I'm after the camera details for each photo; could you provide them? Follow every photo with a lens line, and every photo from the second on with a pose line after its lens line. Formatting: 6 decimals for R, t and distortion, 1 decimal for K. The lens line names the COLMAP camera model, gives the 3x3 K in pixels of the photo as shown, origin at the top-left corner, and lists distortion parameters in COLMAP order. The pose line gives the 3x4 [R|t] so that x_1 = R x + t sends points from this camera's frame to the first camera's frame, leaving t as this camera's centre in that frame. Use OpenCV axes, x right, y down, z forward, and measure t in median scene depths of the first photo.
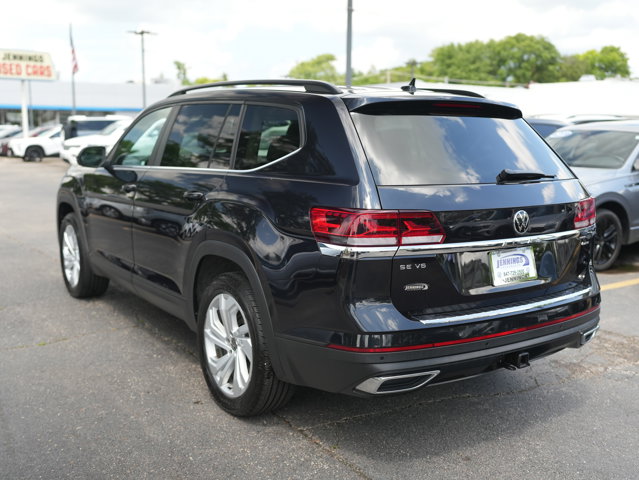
lens RADIAL K [[690.0, 0, 314.8], [0, 690.0, 246.2], [0, 0, 1]] dist [-0.000734, 0.000000]
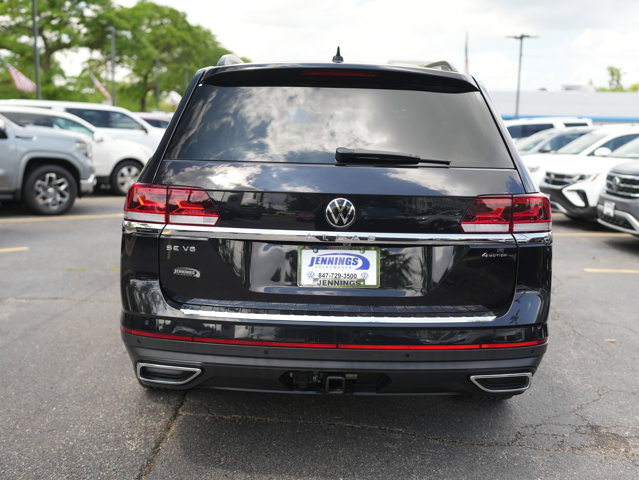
lens RADIAL K [[690.0, 0, 311.9], [0, 690.0, 243.0], [0, 0, 1]] dist [-0.000734, 0.000000]
pose [[0.824413, 0.096533, -0.557695, 0.087635], [-0.106522, 0.994203, 0.014622, -0.001025], [0.555874, 0.047352, 0.829917, 0.038156]]
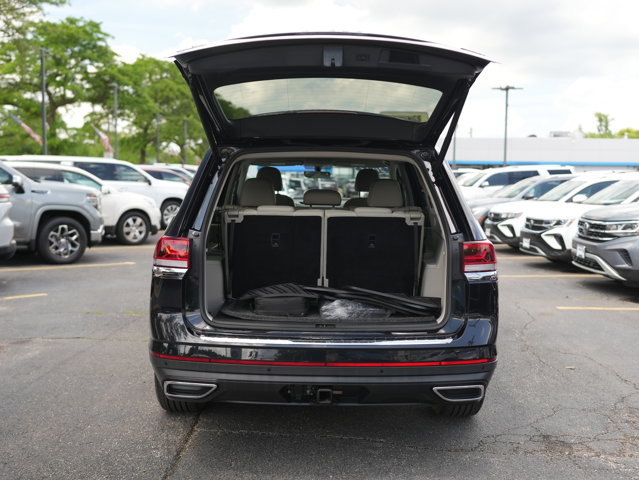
lens RADIAL K [[690.0, 0, 312.6], [0, 690.0, 230.5], [0, 0, 1]] dist [-0.000734, 0.000000]
pose [[0.827940, 0.038909, -0.559465, 0.103501], [-0.094098, 0.993086, -0.070188, -0.000199], [0.552866, 0.110756, 0.825876, 0.016446]]
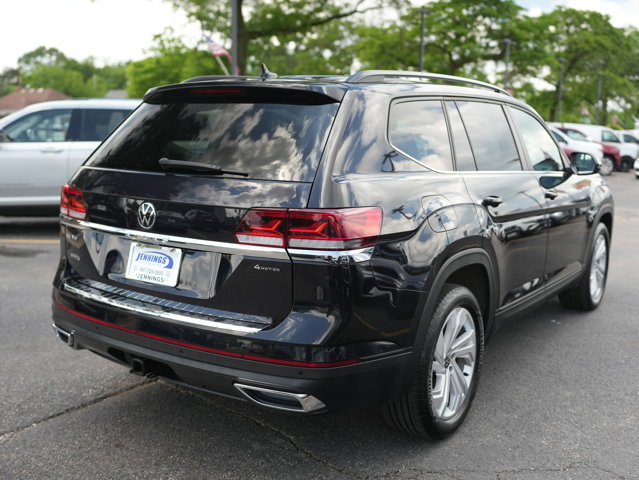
lens RADIAL K [[690.0, 0, 314.1], [0, 690.0, 240.6], [0, 0, 1]] dist [-0.000734, 0.000000]
pose [[0.353226, 0.139998, -0.925004, 0.148708], [-0.170616, 0.981798, 0.083442, -0.014173], [0.919849, 0.128346, 0.370683, 0.105165]]
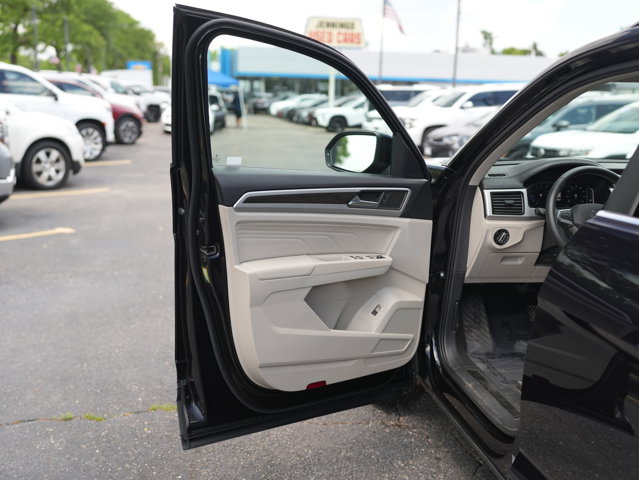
lens RADIAL K [[690.0, 0, 315.0], [0, 690.0, 239.4], [0, 0, 1]] dist [-0.000734, 0.000000]
pose [[0.913358, 0.097229, -0.395377, -0.039075], [-0.085103, 0.995209, 0.048140, -0.018253], [0.398164, -0.010321, 0.917256, 0.104638]]
